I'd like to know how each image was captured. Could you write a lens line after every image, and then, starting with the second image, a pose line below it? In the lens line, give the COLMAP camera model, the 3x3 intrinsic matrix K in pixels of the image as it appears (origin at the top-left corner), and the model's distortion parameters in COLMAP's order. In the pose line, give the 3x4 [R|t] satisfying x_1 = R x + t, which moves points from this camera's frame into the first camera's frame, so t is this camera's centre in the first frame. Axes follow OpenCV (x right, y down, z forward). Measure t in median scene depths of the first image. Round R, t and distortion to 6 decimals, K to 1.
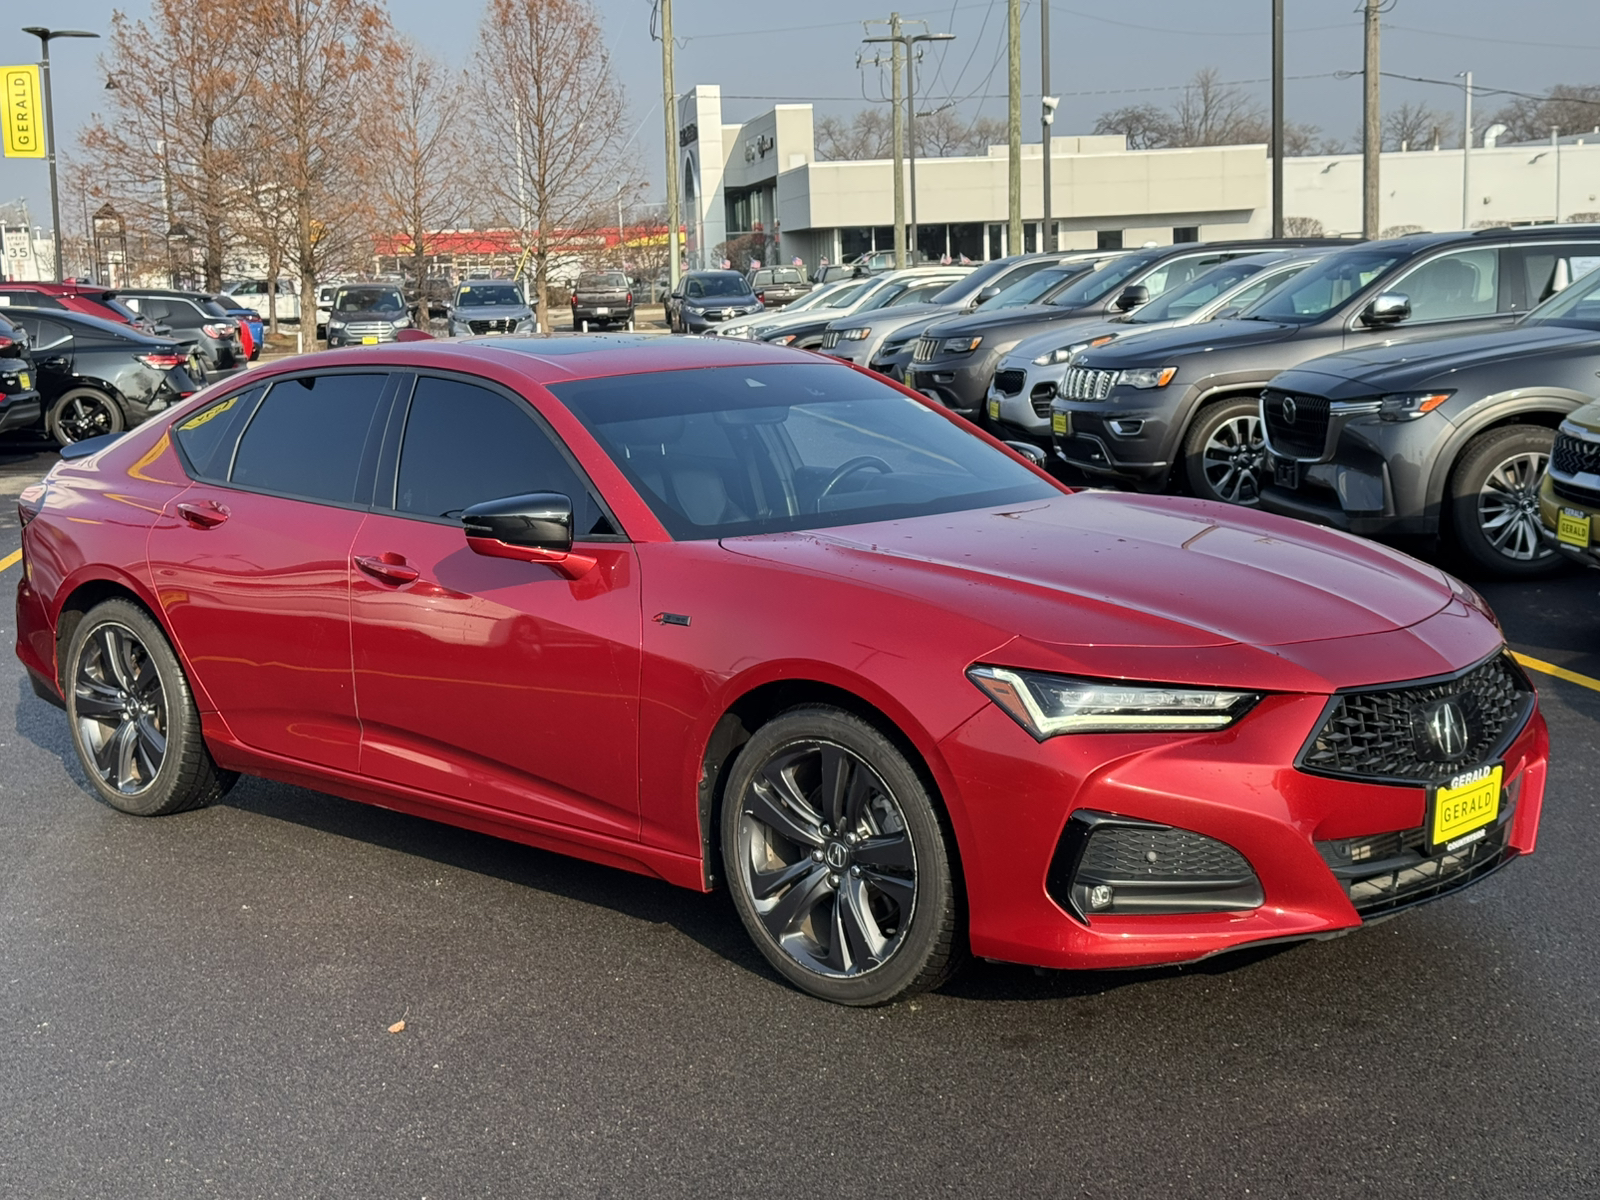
lens RADIAL K [[2310.7, 0, 796.5], [0, 2310.7, 545.8], [0, 0, 1]] dist [0.150192, -0.137401]
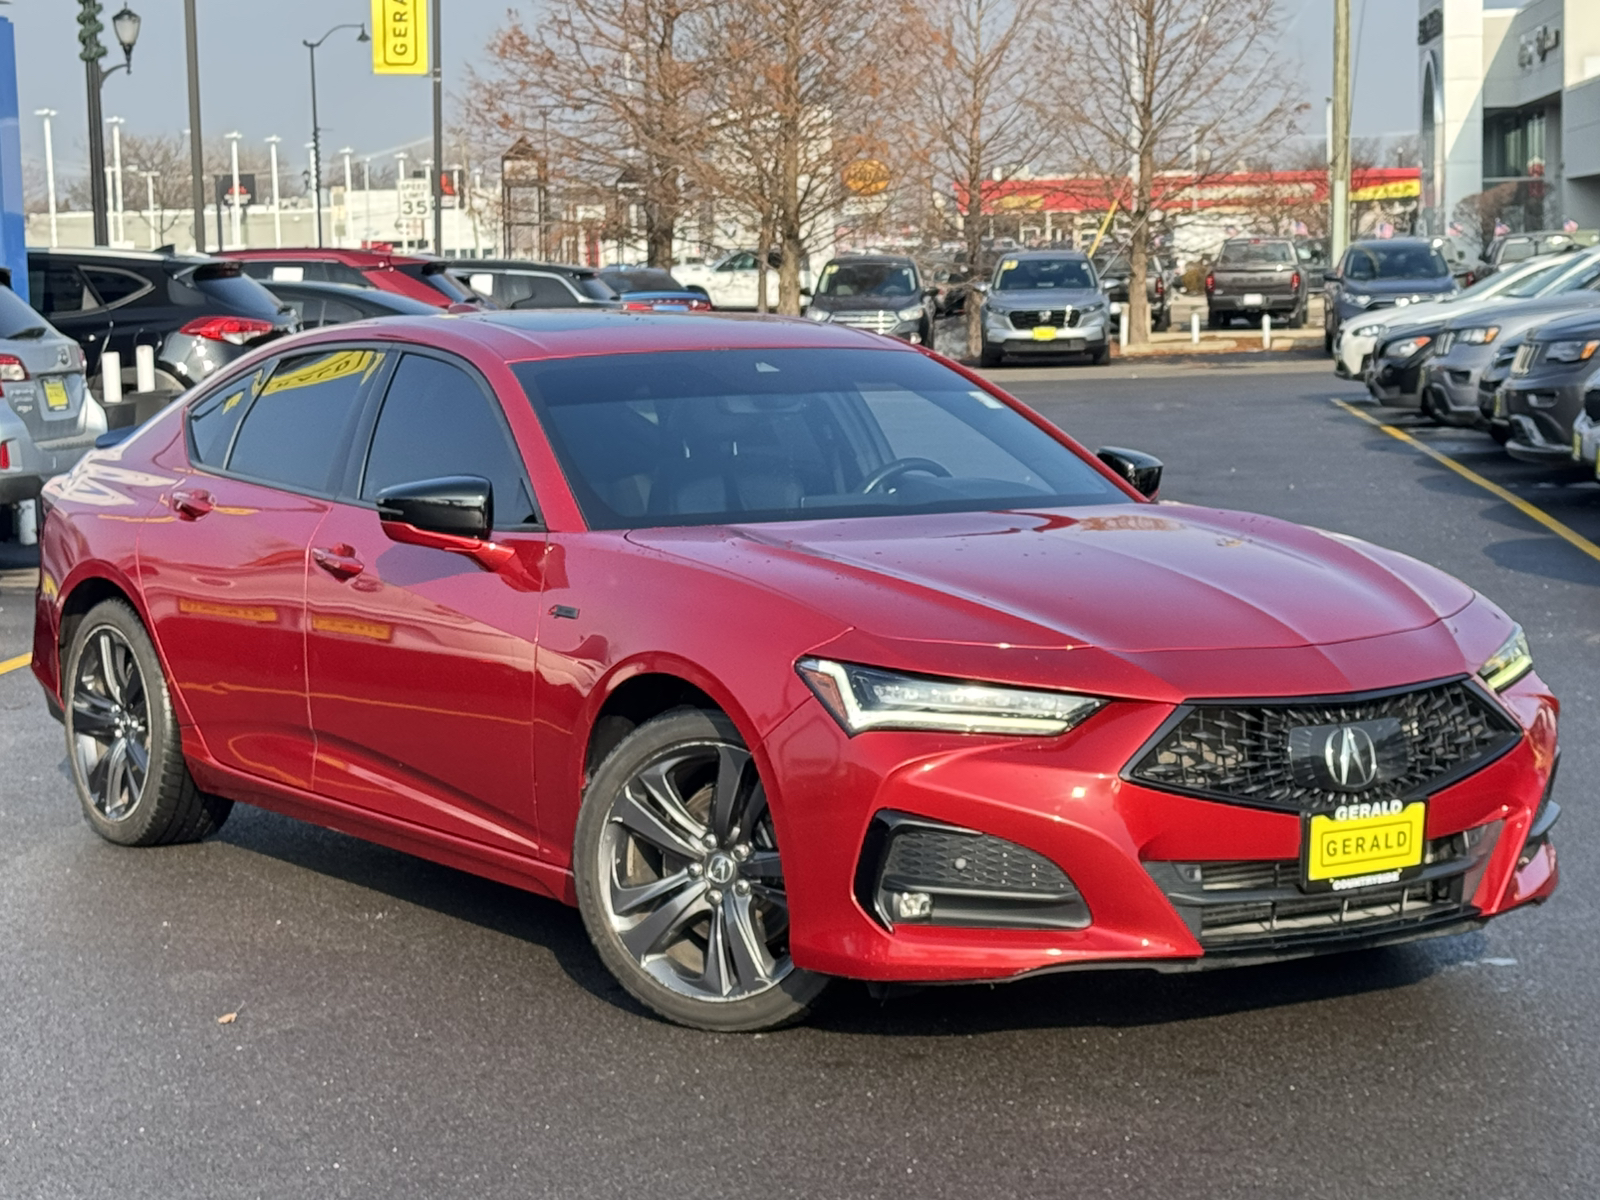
lens RADIAL K [[3704.7, 0, 801.5], [0, 3704.7, 450.3], [0, 0, 1]] dist [0.297577, -1.127273]
pose [[0.973469, 0.025114, -0.227437, 0.148686], [-0.038882, 0.997659, -0.056261, 0.018629], [0.225491, 0.063611, 0.972166, -0.170704]]
